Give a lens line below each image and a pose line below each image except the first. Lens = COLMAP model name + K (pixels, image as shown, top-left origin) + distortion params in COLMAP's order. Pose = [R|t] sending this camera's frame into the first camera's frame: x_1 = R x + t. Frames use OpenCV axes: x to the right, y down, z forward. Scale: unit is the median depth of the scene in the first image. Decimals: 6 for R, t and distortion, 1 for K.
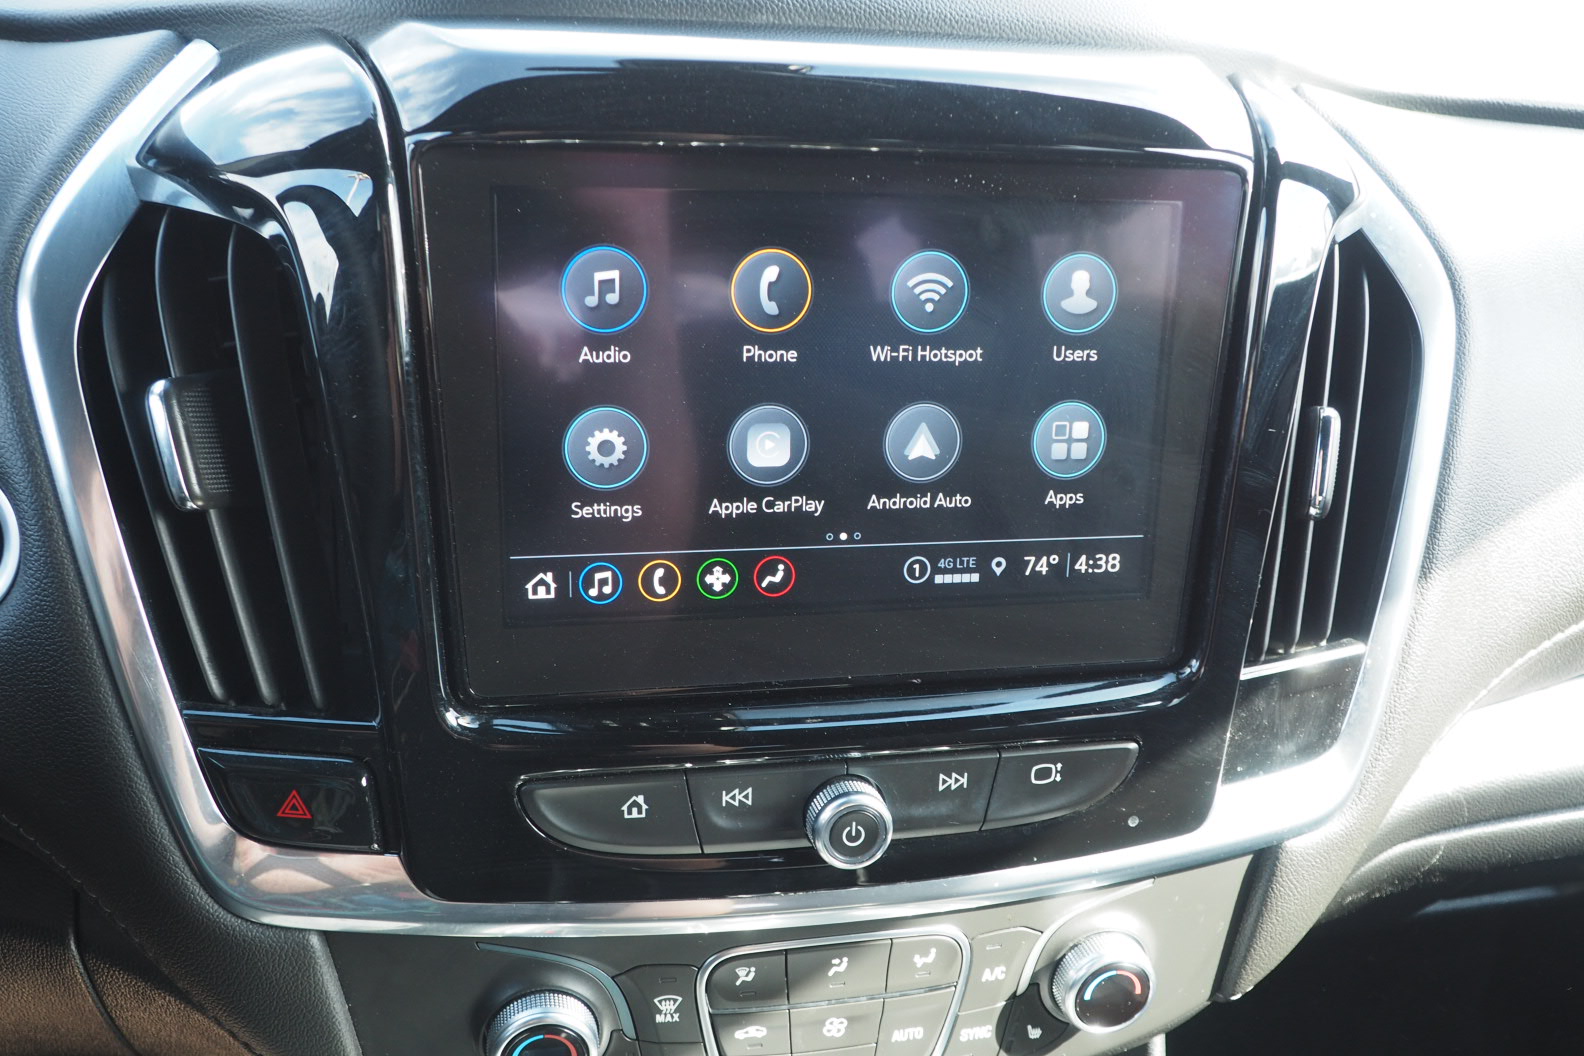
lens RADIAL K [[1401.5, 0, 805.0], [0, 1401.5, 563.7], [0, 0, 1]] dist [-0.012854, -0.045635]
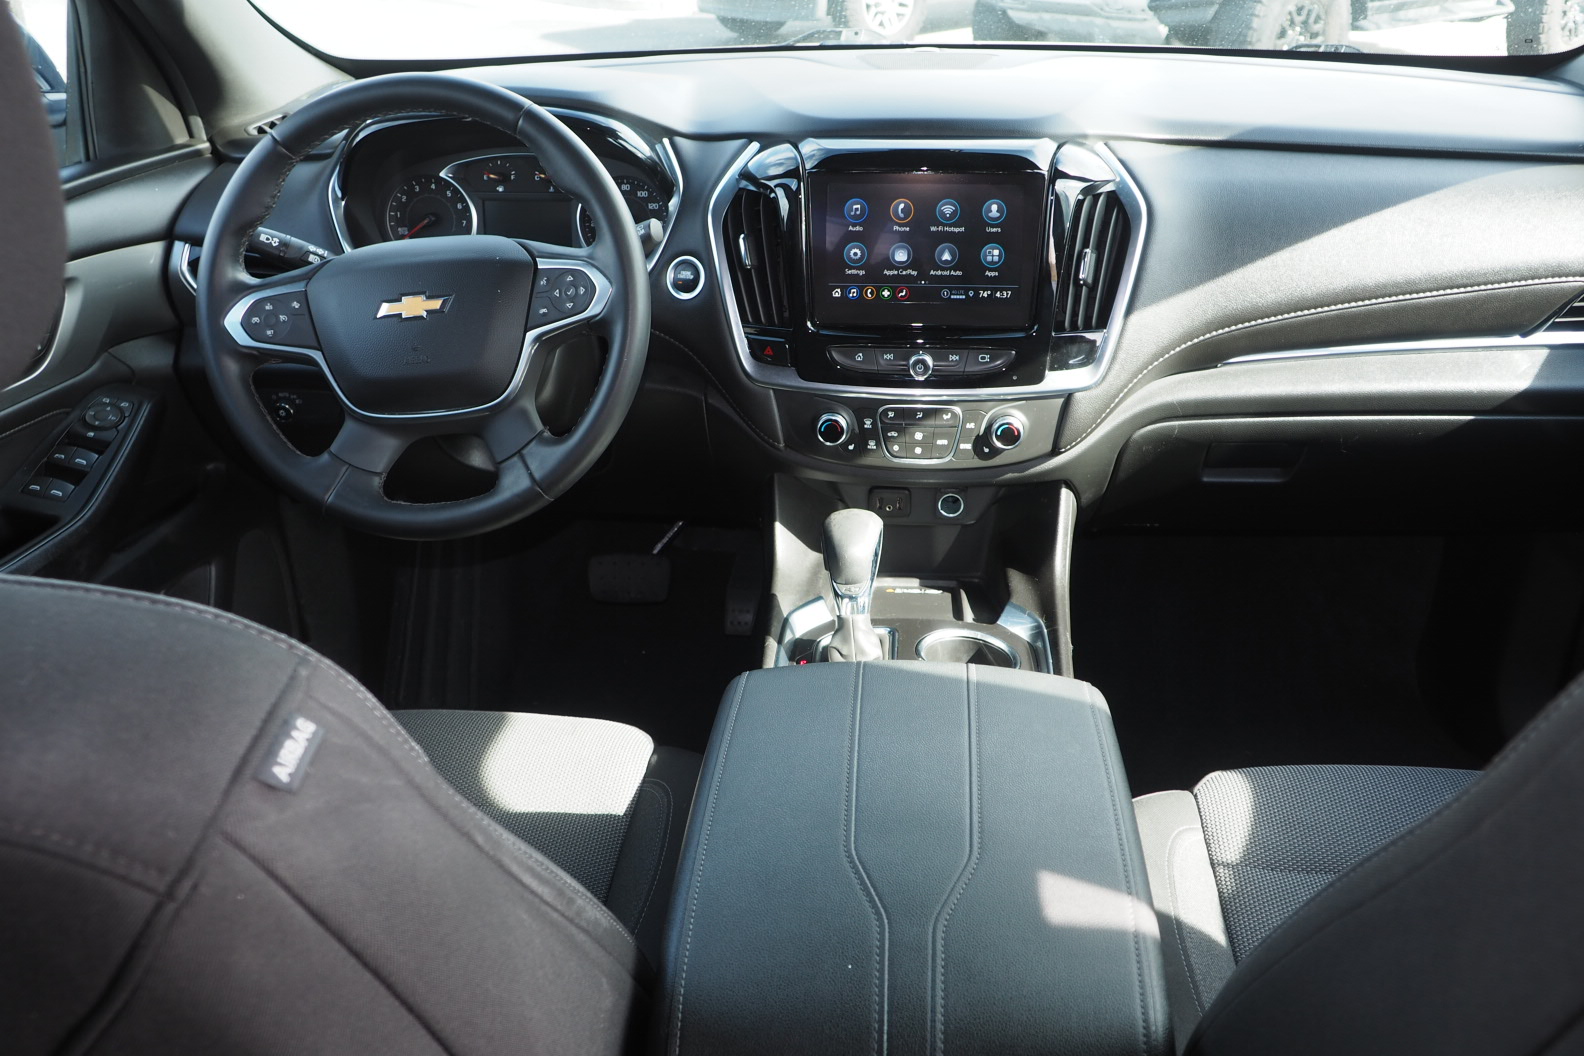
lens RADIAL K [[1401.5, 0, 822.4], [0, 1401.5, 548.4], [0, 0, 1]] dist [-0.012854, -0.045635]
pose [[0.953092, 0.062042, -0.296253, 0.844797], [-0.059349, 0.998073, 0.018086, 0.580531], [0.296805, 0.000345, 0.954938, -2.343647]]
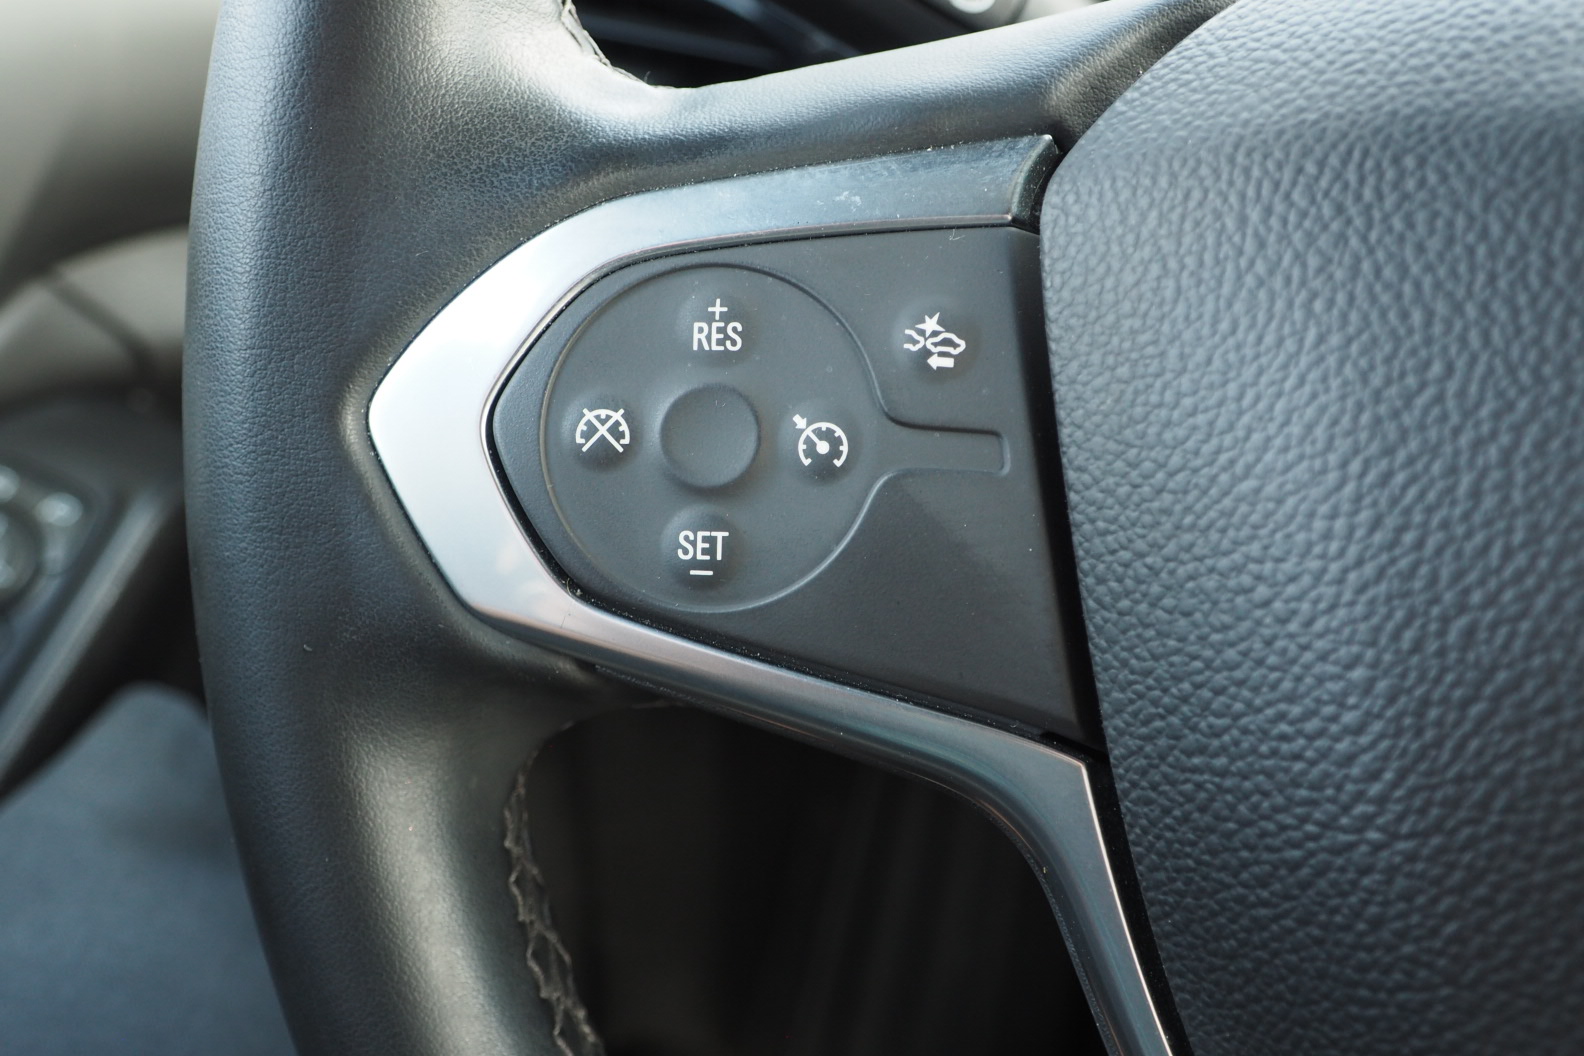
lens RADIAL K [[1649.0, 0, 788.5], [0, 1649.0, 521.1], [0, 0, 1]] dist [-0.049484, 0.000000]
pose [[0.840881, 0.229851, -0.489988, -1.016421], [-0.191259, 0.973123, 0.128263, 0.166892], [0.506300, -0.014140, 0.862241, -0.140424]]
